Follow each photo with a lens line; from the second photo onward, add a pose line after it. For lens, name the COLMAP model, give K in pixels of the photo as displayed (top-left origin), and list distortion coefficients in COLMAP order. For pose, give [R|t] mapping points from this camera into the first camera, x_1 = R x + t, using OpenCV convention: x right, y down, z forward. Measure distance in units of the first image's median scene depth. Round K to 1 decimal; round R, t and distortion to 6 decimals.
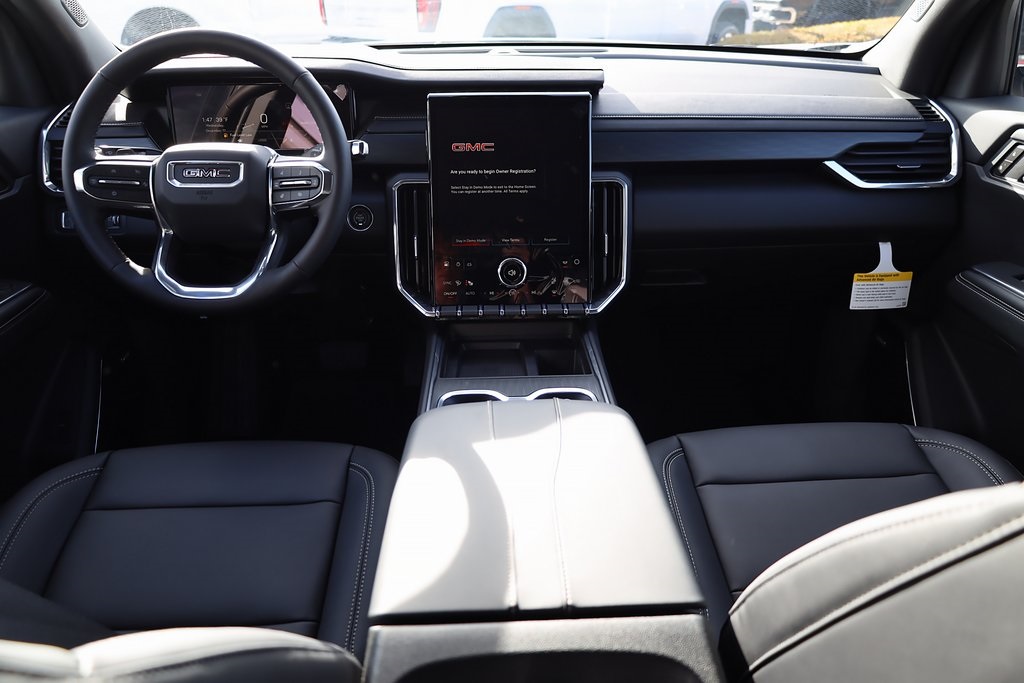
lens RADIAL K [[698.6, 0, 512.0], [0, 698.6, 341.5], [0, 0, 1]] dist [-0.008427, -0.006453]
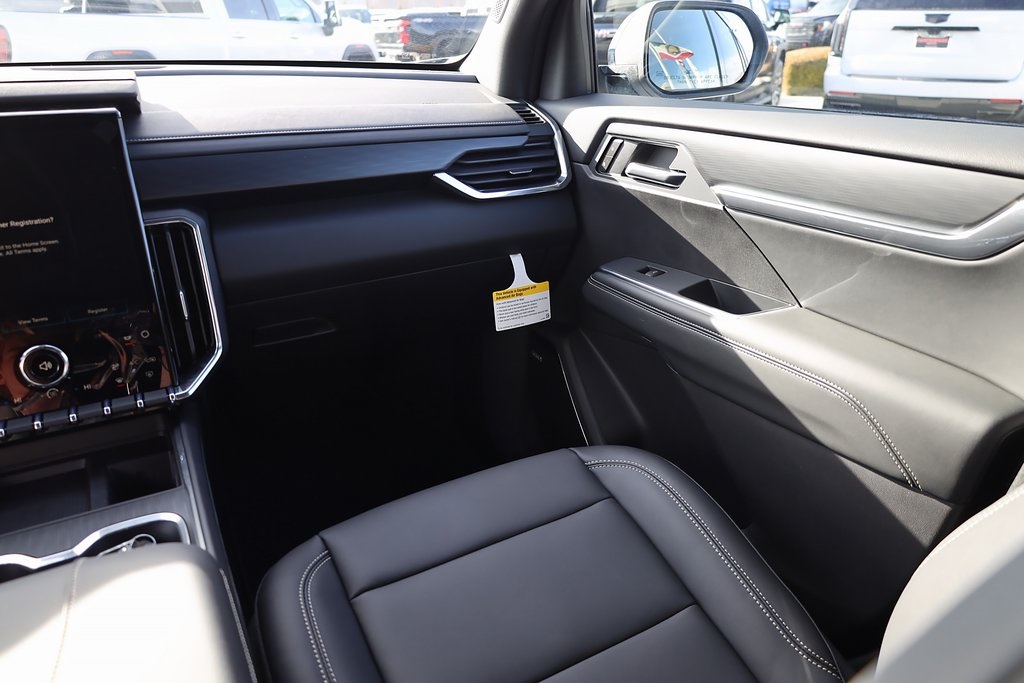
lens RADIAL K [[698.6, 0, 512.0], [0, 698.6, 341.5], [0, 0, 1]] dist [-0.008427, -0.006453]
pose [[0.891272, -0.179439, 0.416456, 0.128939], [0.204438, 0.978752, -0.015808, -0.015949], [-0.404771, 0.099229, 0.909018, 0.175694]]
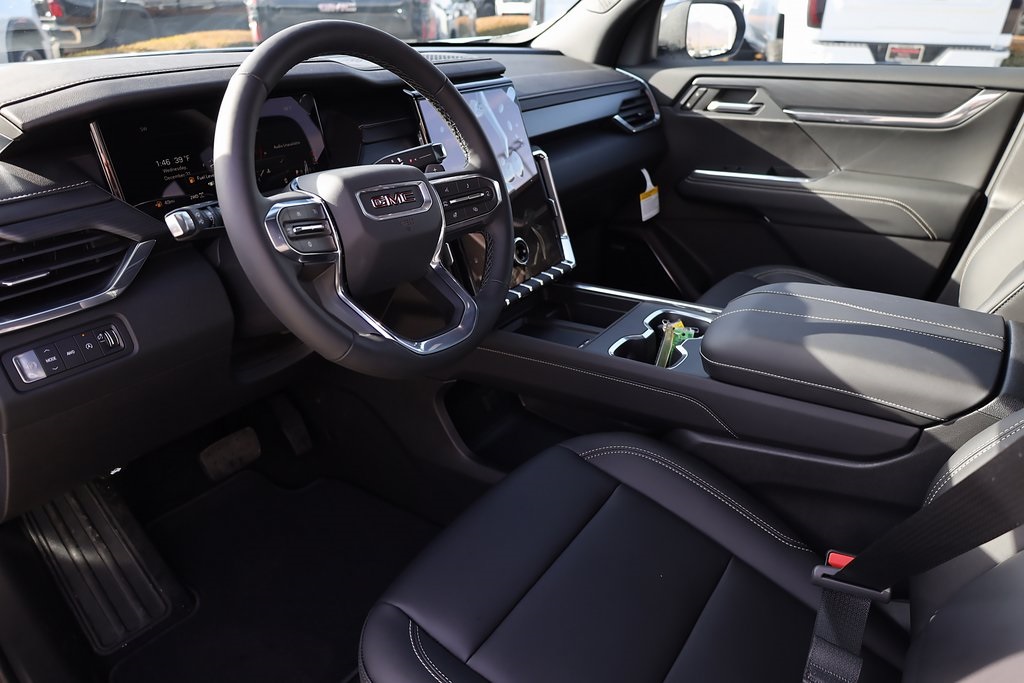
lens RADIAL K [[702.8, 0, 513.4], [0, 702.8, 352.2], [0, 0, 1]] dist [-0.007280, -0.002035]
pose [[0.588954, -0.358815, 0.724144, -0.816102], [0.367857, 0.916853, 0.155121, -0.126452], [-0.719593, 0.175023, 0.671977, 0.315103]]
